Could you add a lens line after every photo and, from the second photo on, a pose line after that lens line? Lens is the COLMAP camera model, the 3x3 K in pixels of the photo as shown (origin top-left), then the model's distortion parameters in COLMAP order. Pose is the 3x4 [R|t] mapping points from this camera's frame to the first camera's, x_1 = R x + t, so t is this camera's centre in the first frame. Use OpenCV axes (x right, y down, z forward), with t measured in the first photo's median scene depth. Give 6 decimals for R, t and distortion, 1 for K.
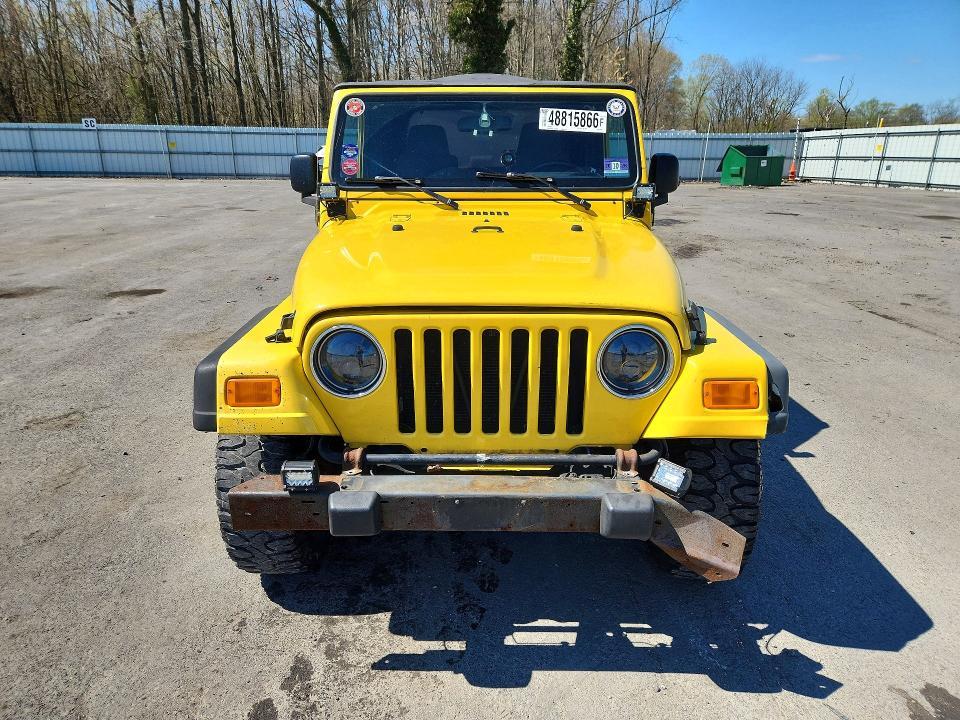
lens RADIAL K [[641.4, 0, 480.0], [0, 641.4, 360.0], [0, 0, 1]] dist [0.058471, -0.055826]
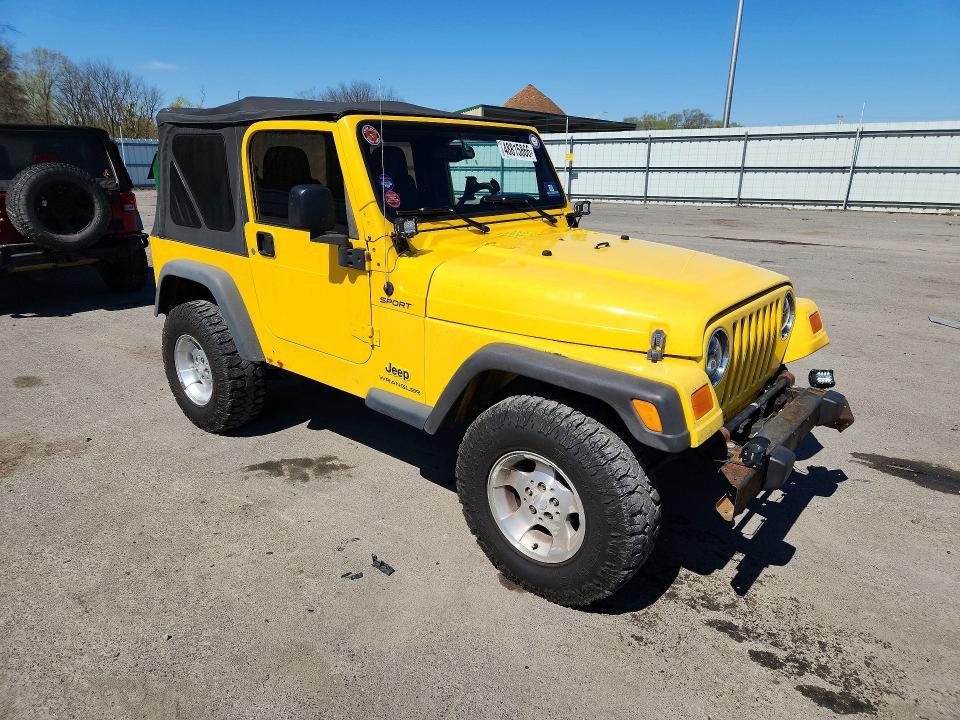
lens RADIAL K [[642.1, 0, 477.6], [0, 642.1, 345.9], [0, 0, 1]] dist [0.053959, -0.044901]
pose [[0.635714, -0.216988, 0.740800, -0.946702], [0.236178, 0.968331, 0.080960, -0.153560], [-0.734907, 0.123494, 0.666829, 0.345379]]
